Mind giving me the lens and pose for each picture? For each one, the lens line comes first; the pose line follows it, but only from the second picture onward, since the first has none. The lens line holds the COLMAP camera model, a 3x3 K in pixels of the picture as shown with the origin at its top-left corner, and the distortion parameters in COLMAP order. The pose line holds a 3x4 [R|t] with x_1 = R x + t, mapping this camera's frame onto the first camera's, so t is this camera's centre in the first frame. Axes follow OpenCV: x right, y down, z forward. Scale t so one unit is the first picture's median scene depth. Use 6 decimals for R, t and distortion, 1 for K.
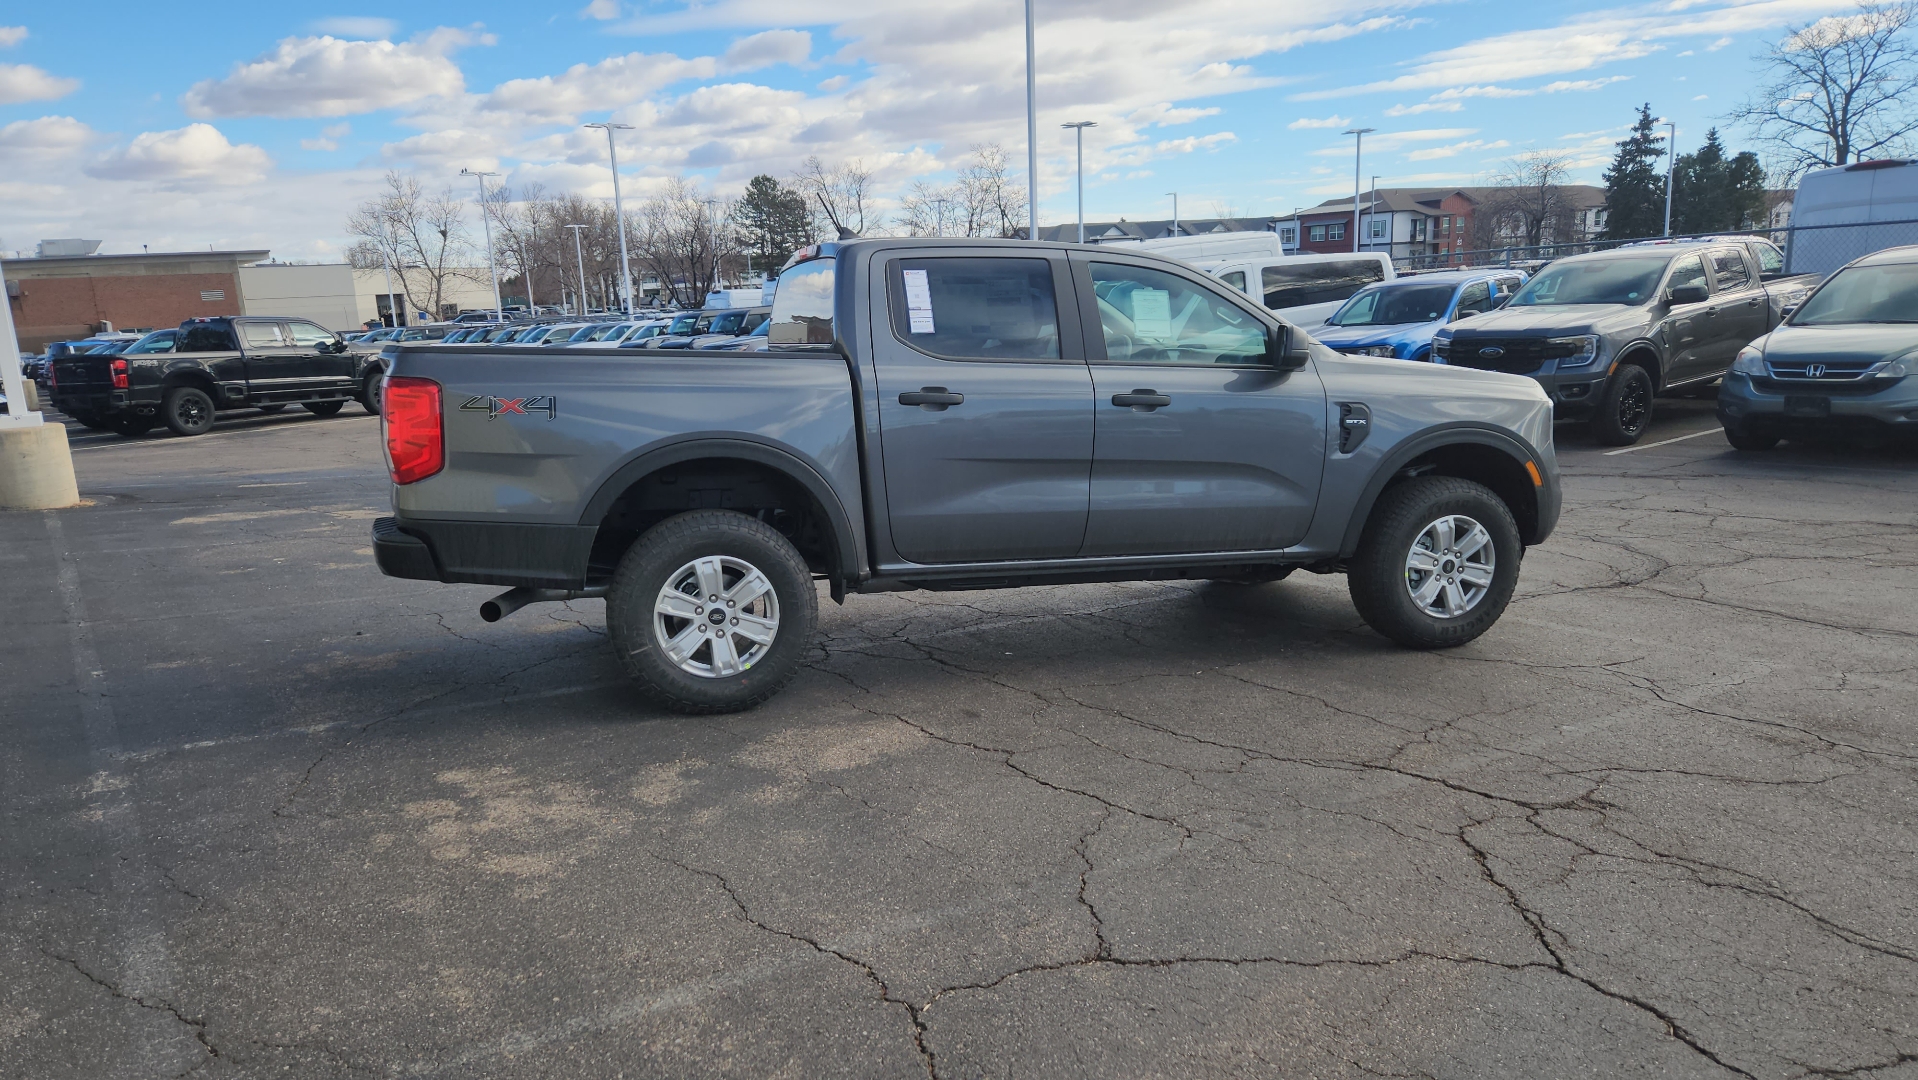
lens RADIAL K [[1286.6, 0, 926.8], [0, 1286.6, 551.7], [0, 0, 1]] dist [0.071288, -0.055271]
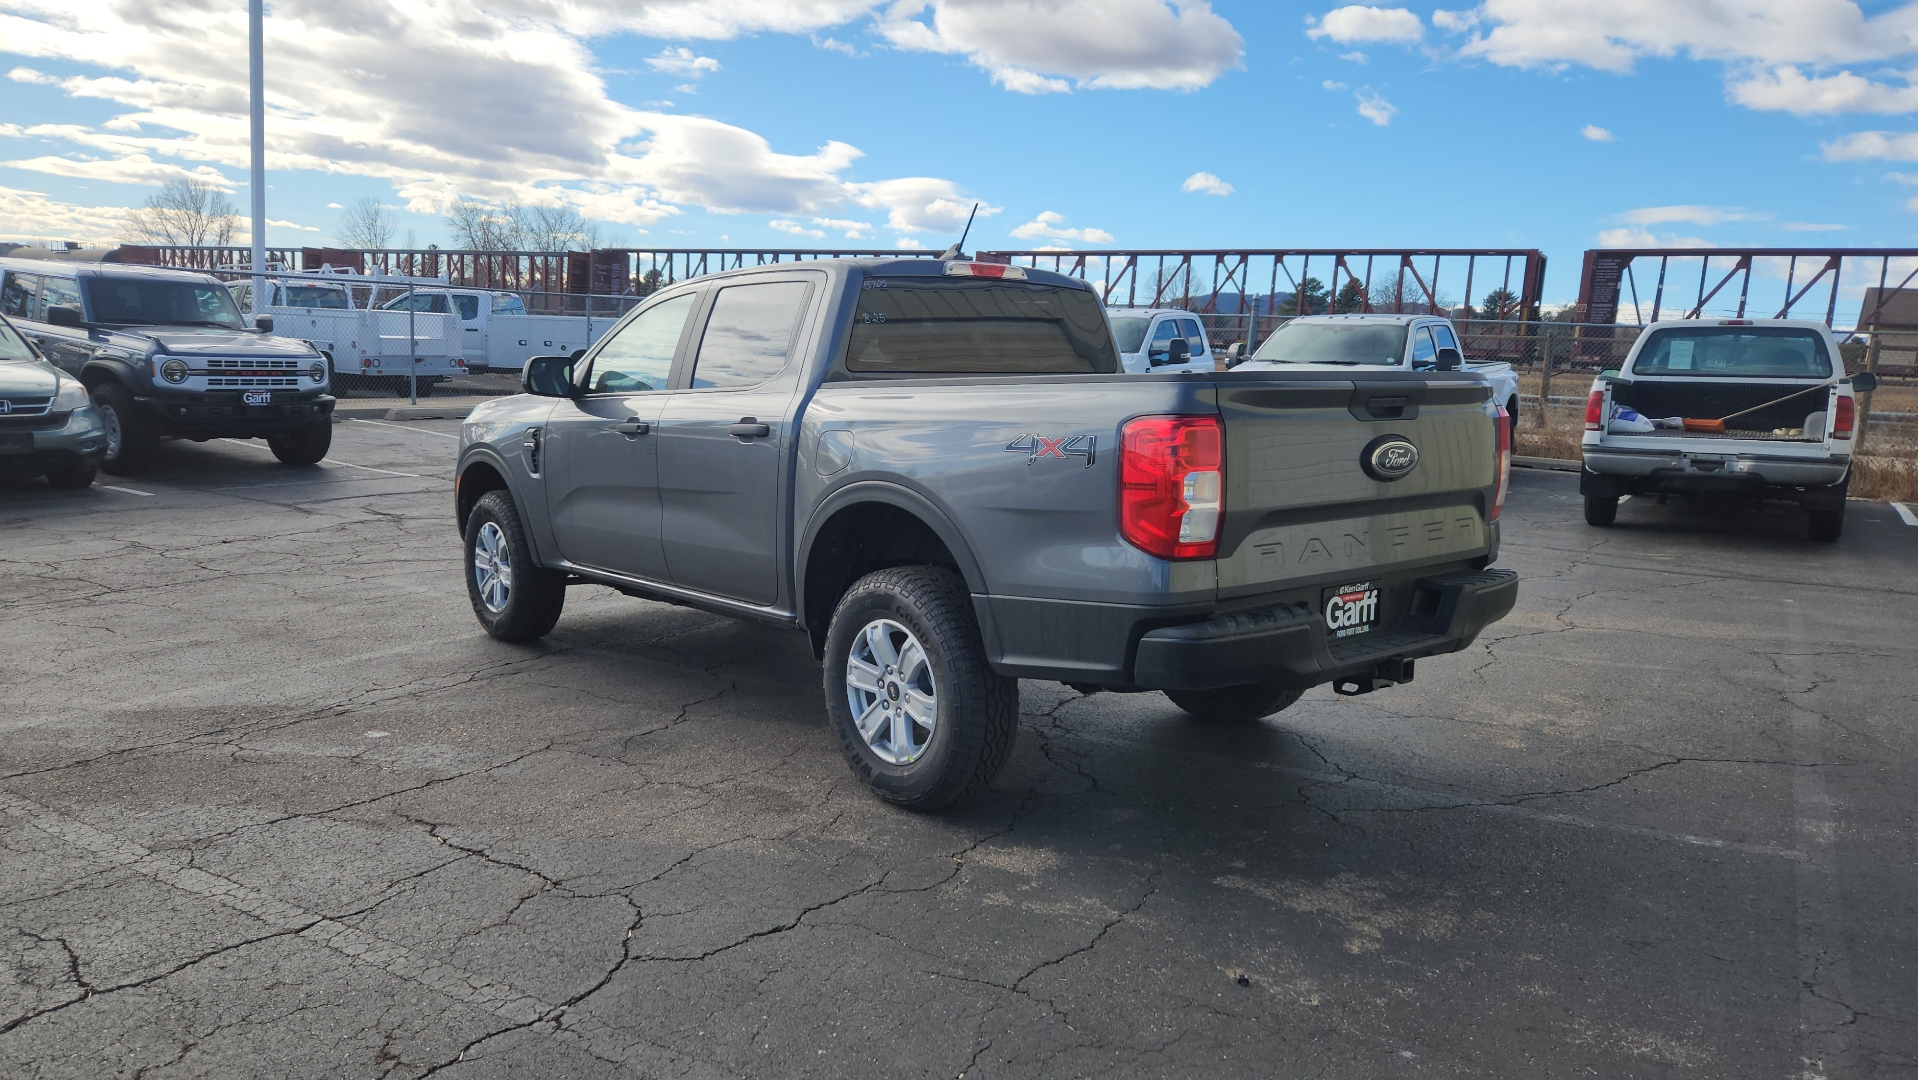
lens RADIAL K [[1281.2, 0, 933.8], [0, 1281.2, 519.5], [0, 0, 1]] dist [0.034180, -0.019679]
pose [[-0.388218, -0.097732, 0.916371, -0.929048], [0.145581, 0.975372, 0.165699, -0.223034], [-0.909996, 0.197734, -0.364429, 1.435619]]
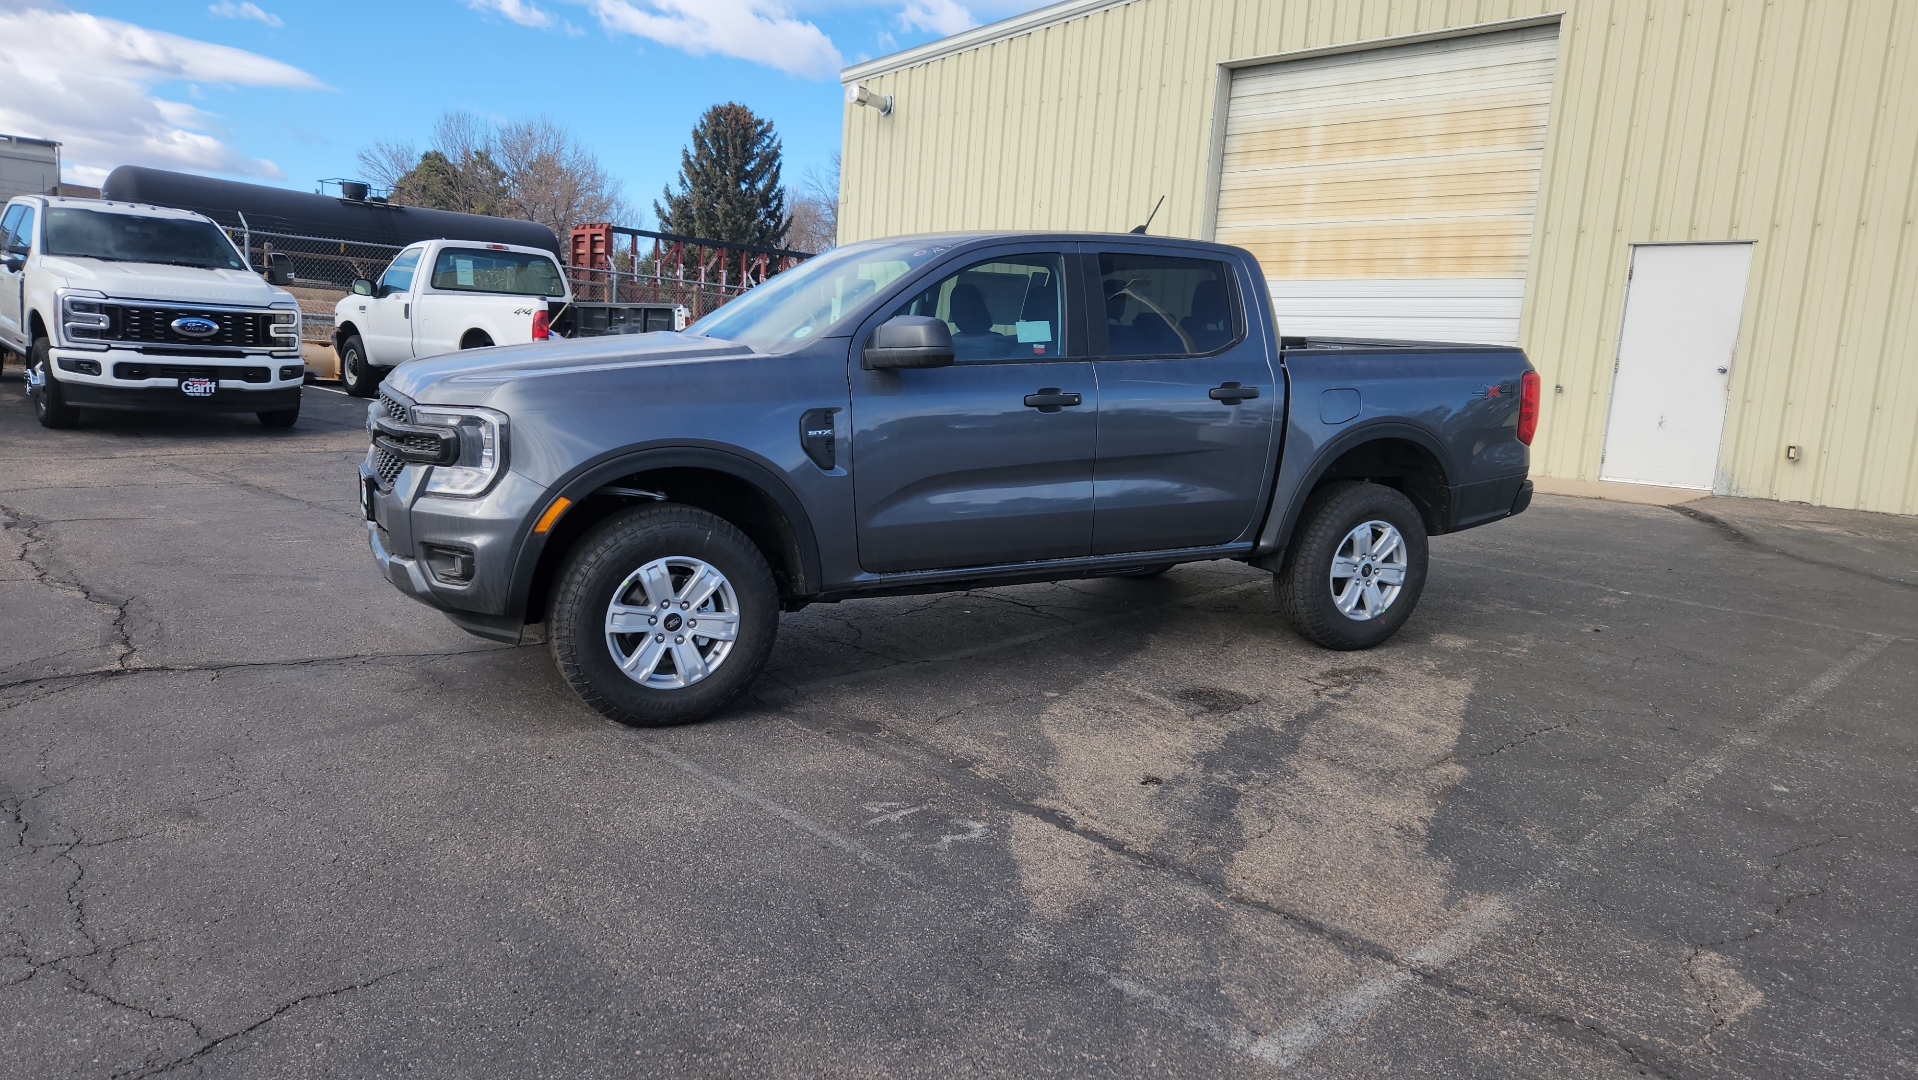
lens RADIAL K [[1286.6, 0, 924.4], [0, 1286.6, 534.9], [0, 0, 1]] dist [0.071288, -0.055271]
pose [[-0.983652, -0.000682, -0.180079, 0.182441], [-0.061030, 0.942077, 0.329797, -0.396169], [0.169423, 0.335395, -0.926718, 2.285222]]
